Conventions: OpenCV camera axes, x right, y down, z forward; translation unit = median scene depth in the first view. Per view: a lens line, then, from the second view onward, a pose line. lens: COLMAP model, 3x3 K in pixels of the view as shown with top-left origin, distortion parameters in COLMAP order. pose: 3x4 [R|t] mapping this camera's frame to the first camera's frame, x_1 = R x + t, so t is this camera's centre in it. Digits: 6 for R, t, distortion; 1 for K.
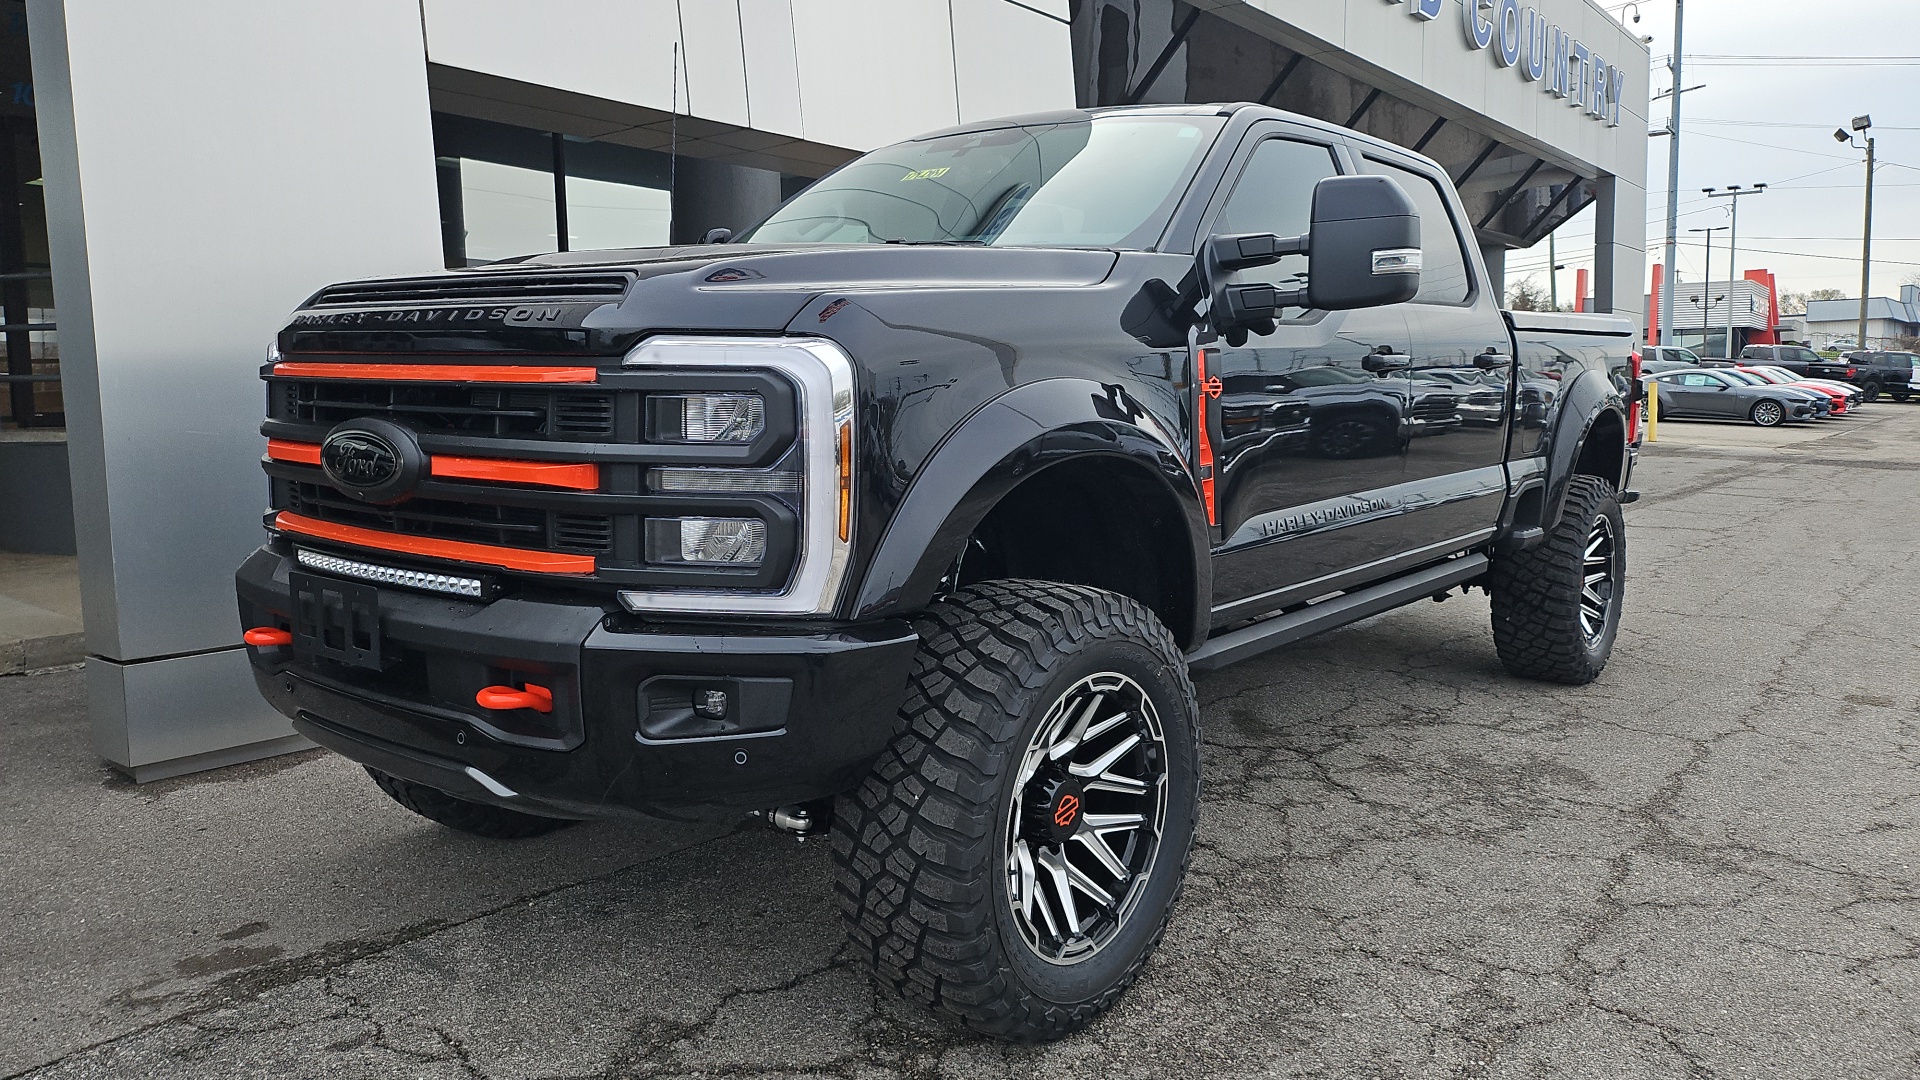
lens RADIAL K [[1383.1, 0, 965.5], [0, 1383.1, 504.7], [0, 0, 1]] dist [0.050561, -0.001323]
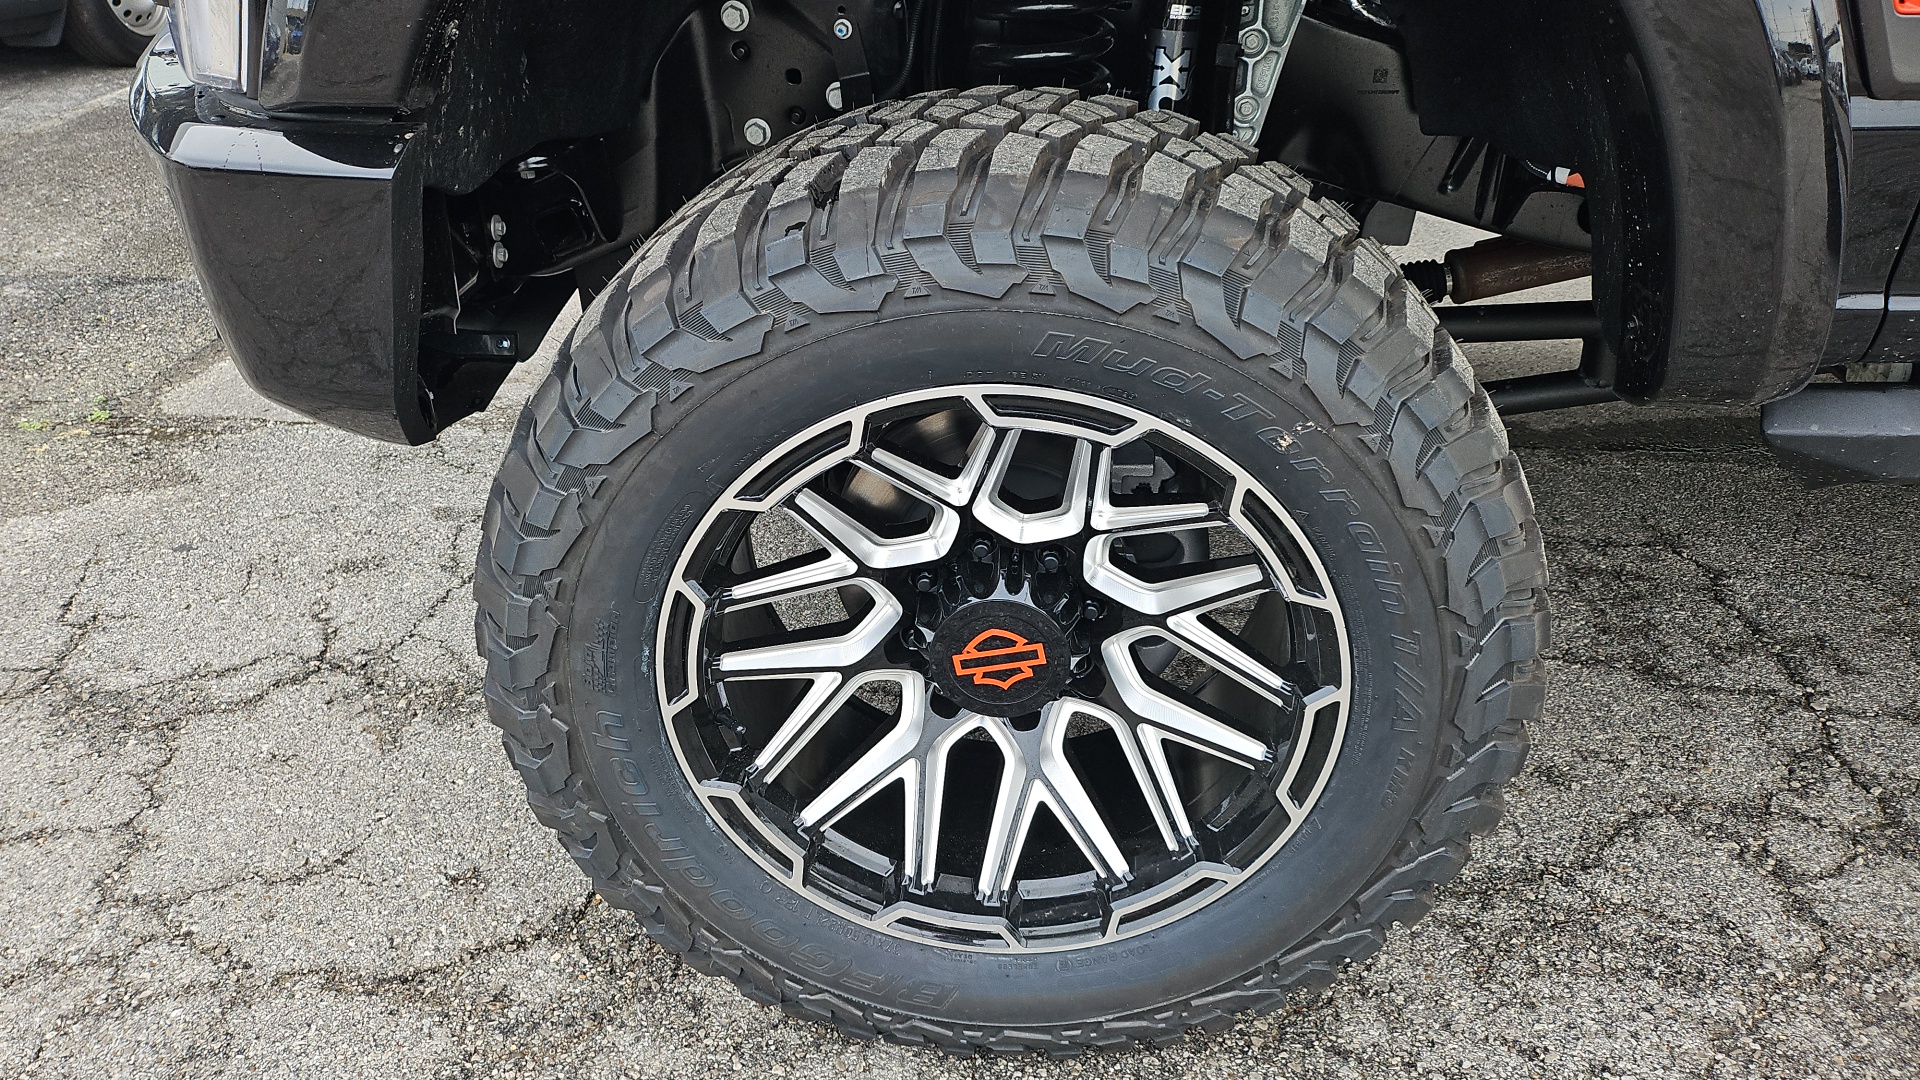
lens RADIAL K [[1383.1, 0, 965.5], [0, 1383.1, 504.7], [0, 0, 1]] dist [0.050561, -0.001323]
pose [[0.574908, 0.379028, -0.725134, 0.358991], [-0.065192, 0.904637, 0.421168, -0.004821], [0.815617, -0.194860, 0.544792, 0.757603]]
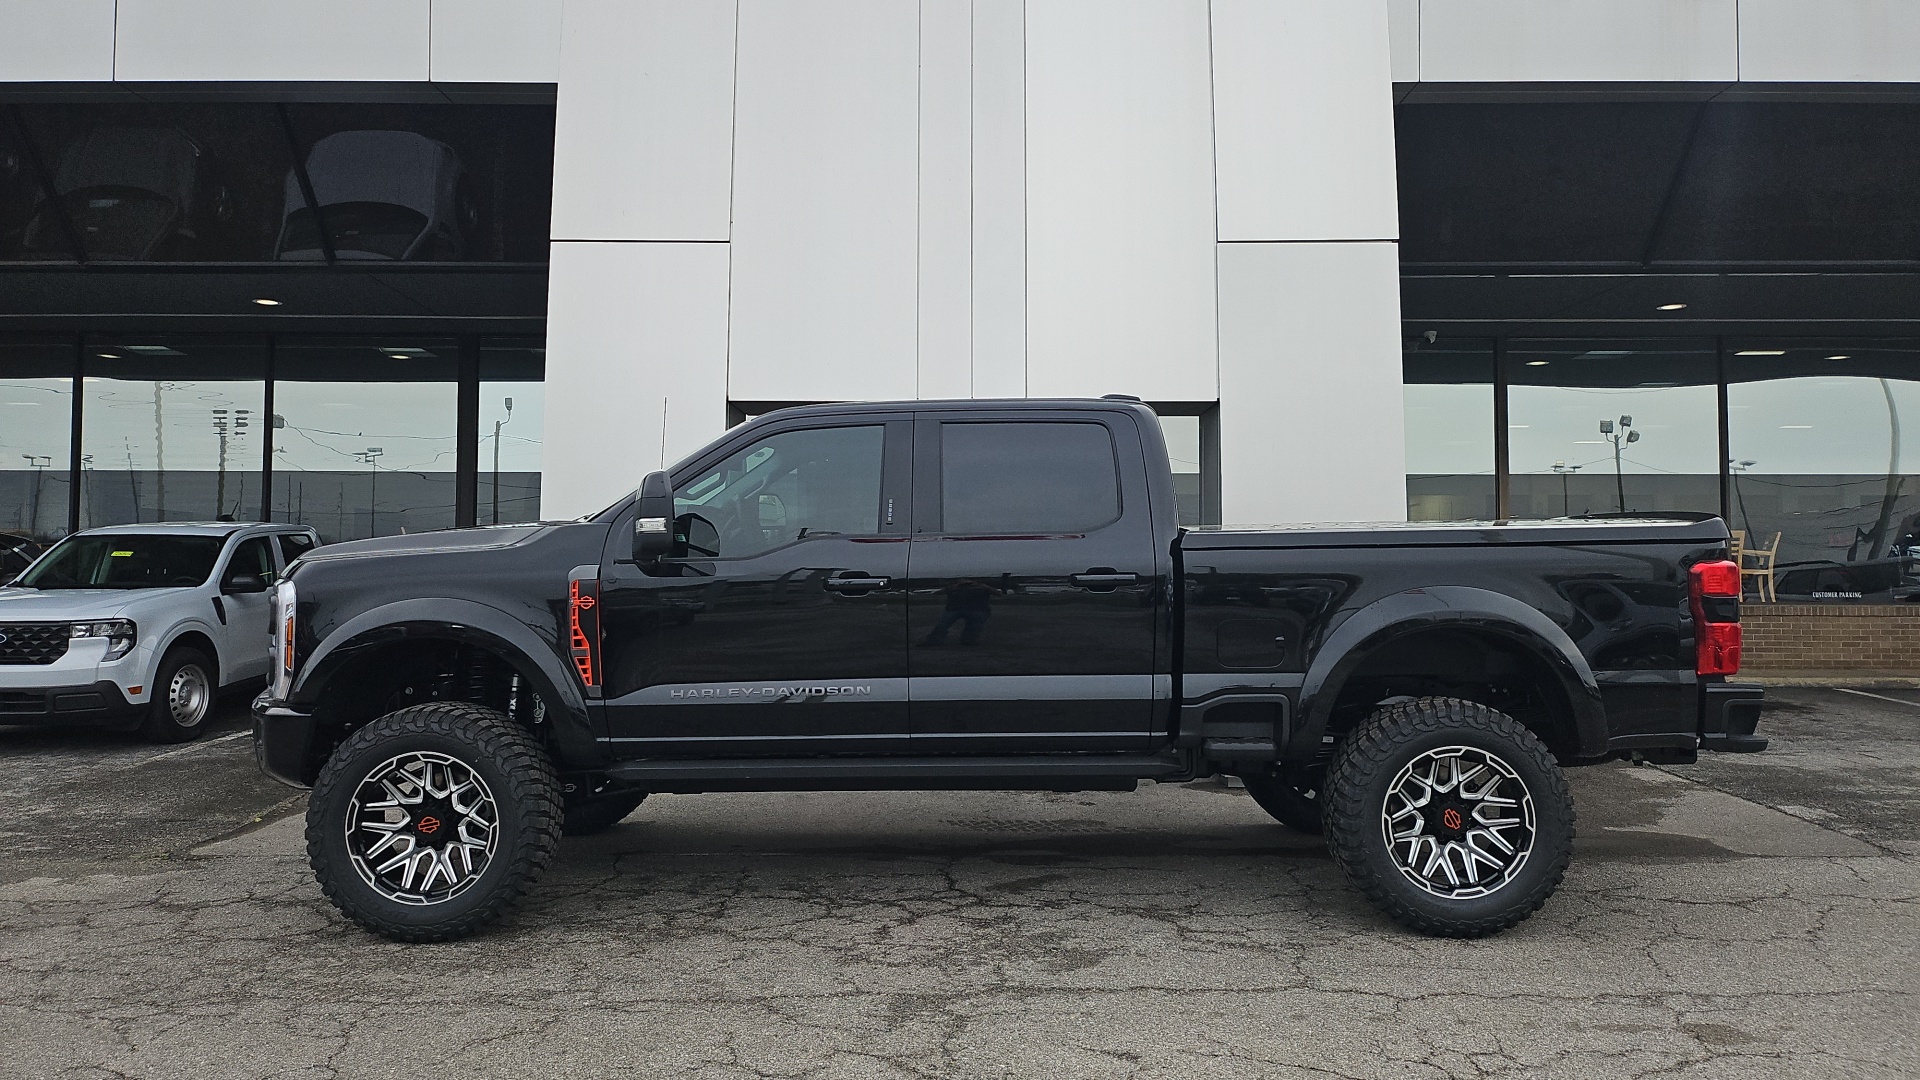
lens RADIAL K [[1383.1, 0, 965.5], [0, 1383.1, 504.7], [0, 0, 1]] dist [0.050561, -0.001323]
pose [[0.609982, -0.014088, -0.792290, 2.013602], [-0.069960, 0.994980, -0.071554, -0.127514], [0.789321, 0.099076, 0.605935, 0.376819]]
